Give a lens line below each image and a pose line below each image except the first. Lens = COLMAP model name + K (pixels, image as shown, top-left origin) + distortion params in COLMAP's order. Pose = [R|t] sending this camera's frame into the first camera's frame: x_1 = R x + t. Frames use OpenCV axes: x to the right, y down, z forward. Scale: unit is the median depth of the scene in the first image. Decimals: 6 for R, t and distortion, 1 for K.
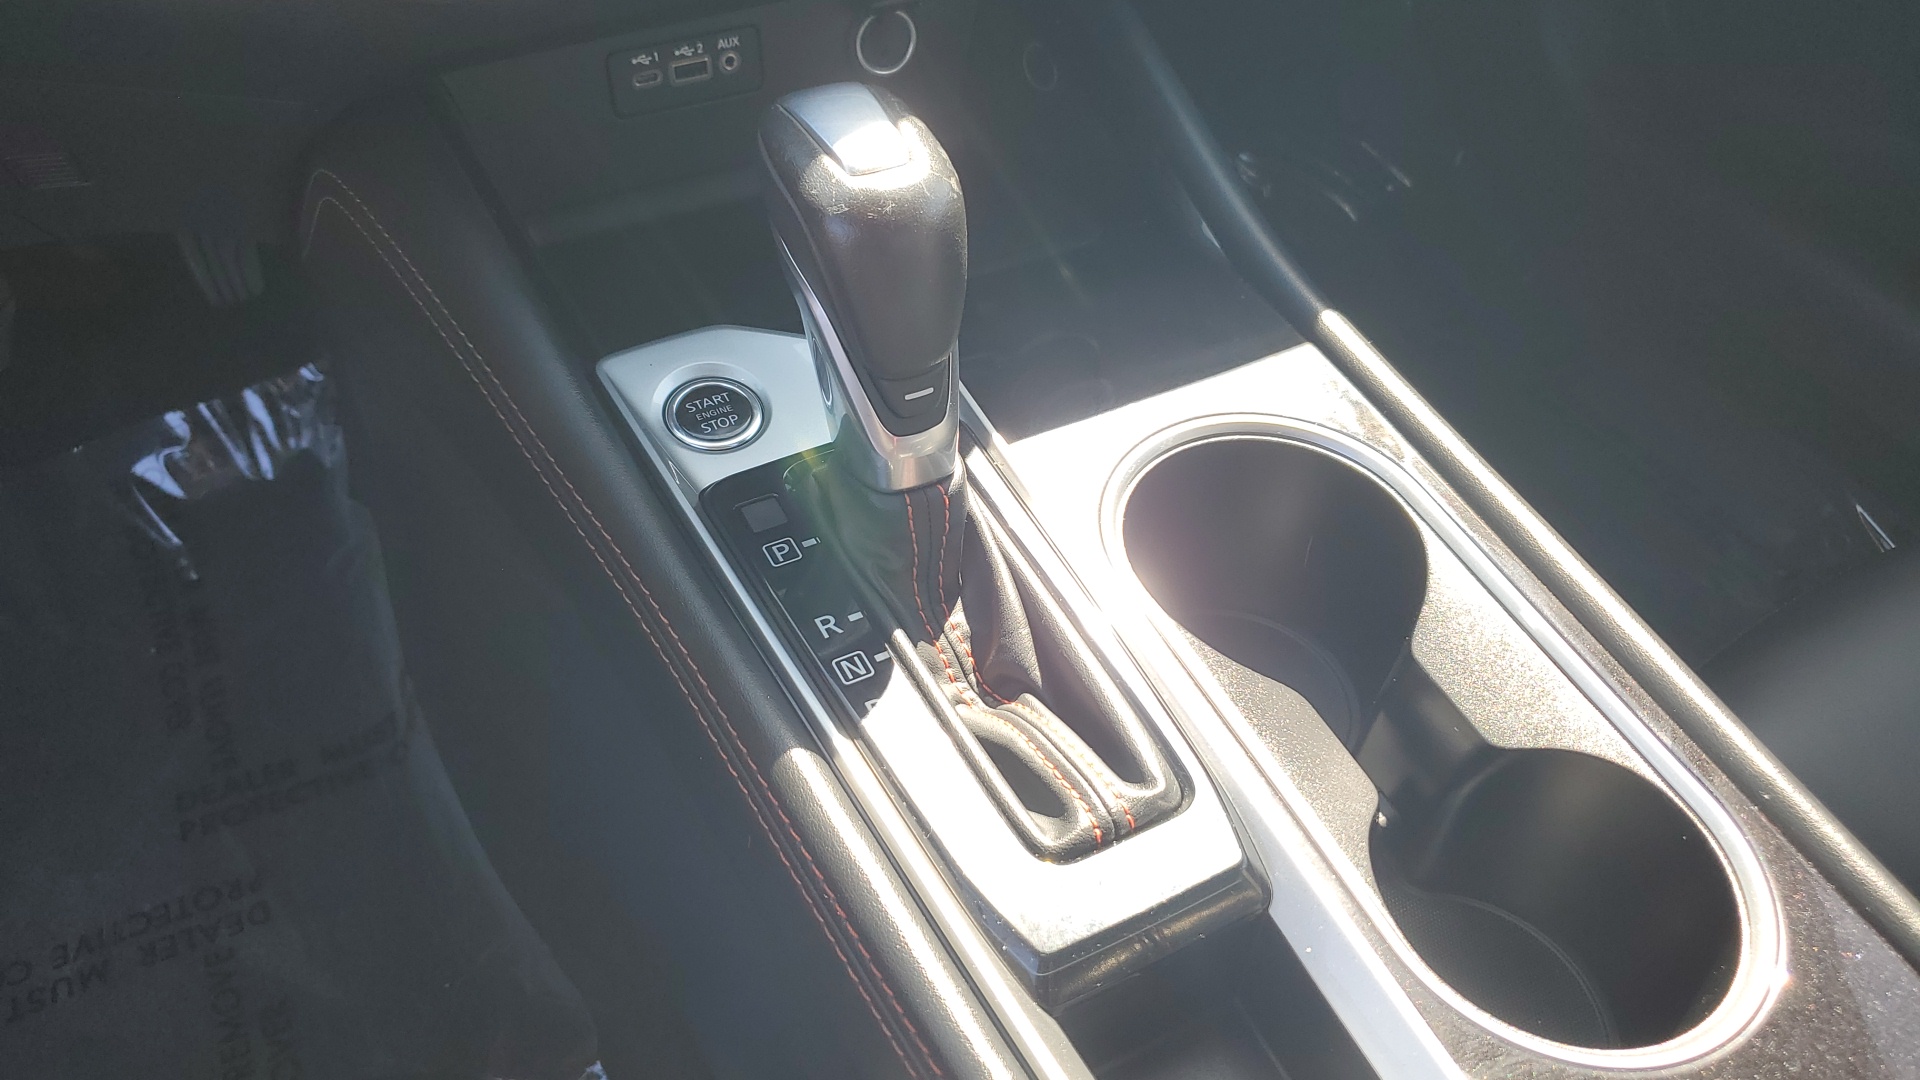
lens RADIAL K [[1497.4, 0, 944.3], [0, 1497.4, 549.5], [0, 0, 1]] dist [0.031072, -0.003234]
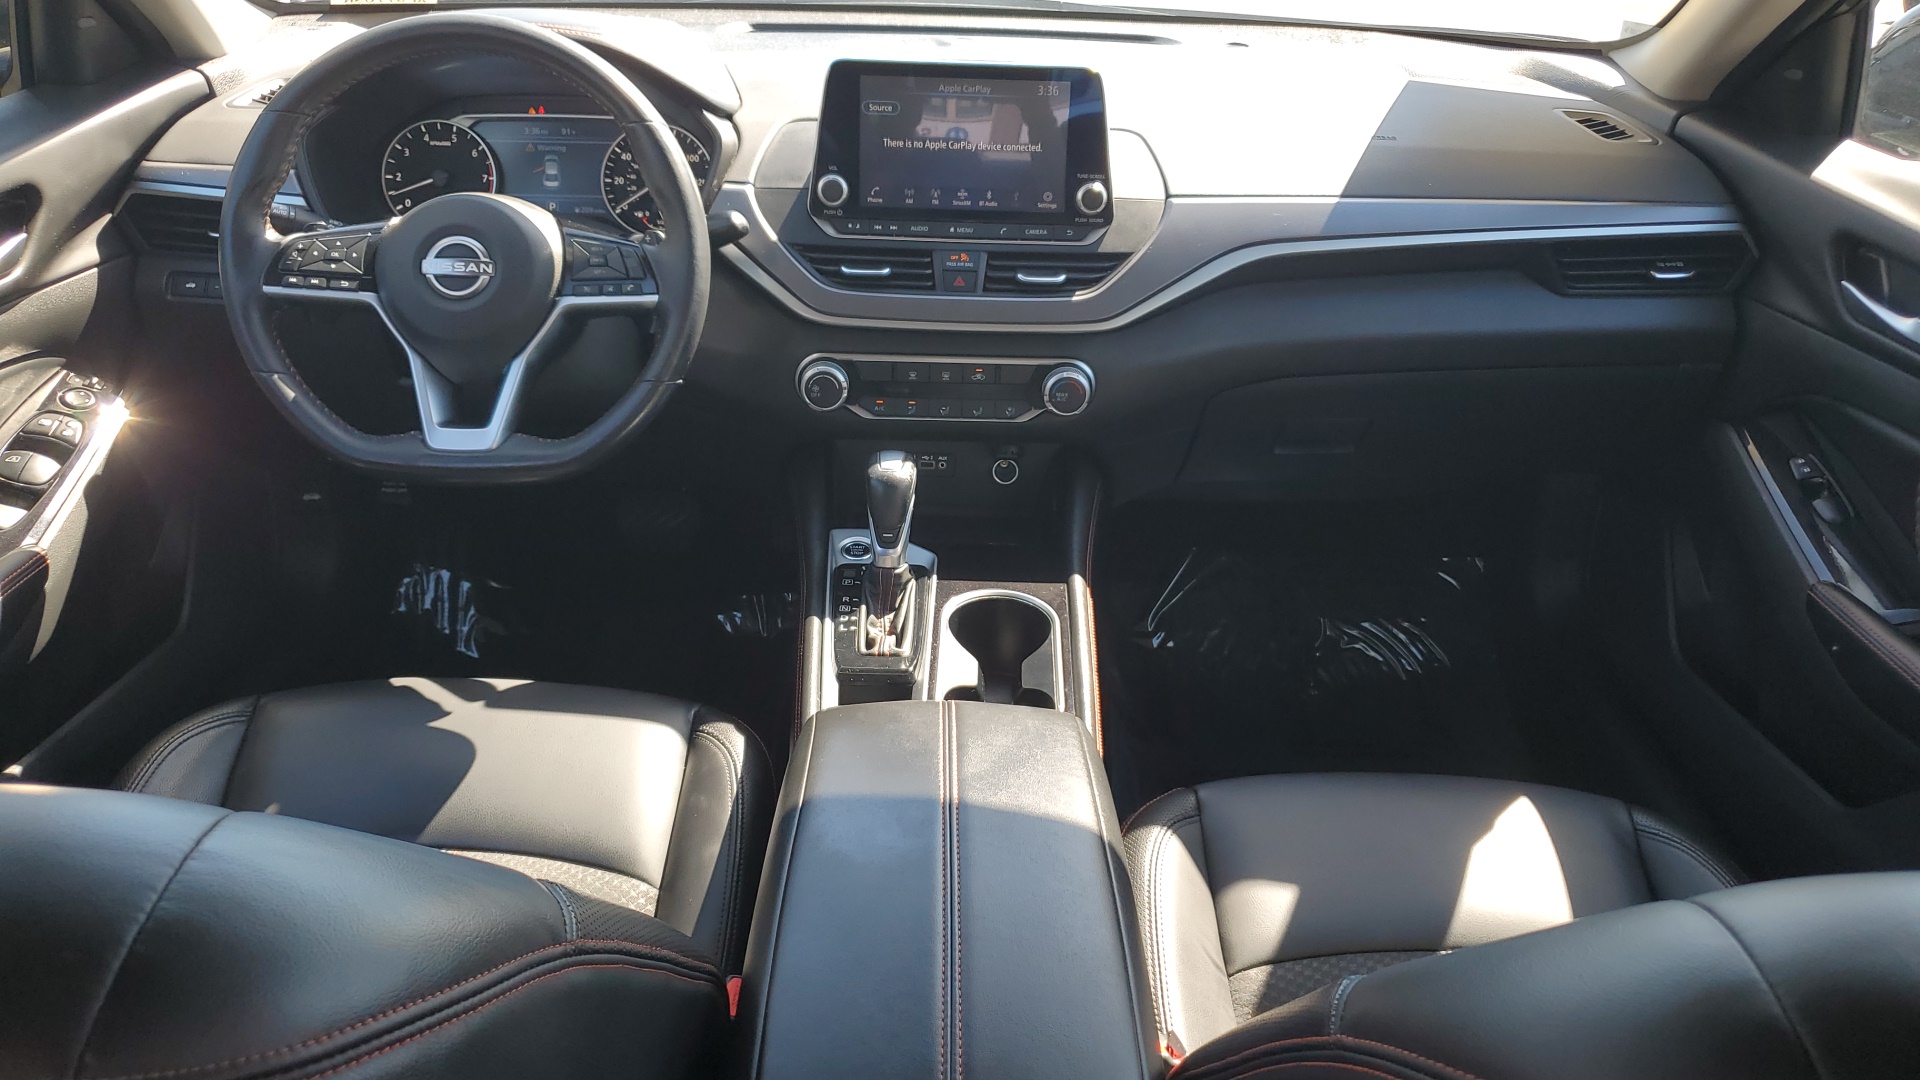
lens RADIAL K [[1477.5, 0, 960.0], [0, 1477.5, 540.0], [0, 0, 1]] dist [0.111125, -0.214274]
pose [[0.888963, 0.199490, -0.412248, 1.306317], [-0.331232, 0.901688, -0.277929, 0.674793], [0.316274, 0.383619, 0.867645, -1.592810]]
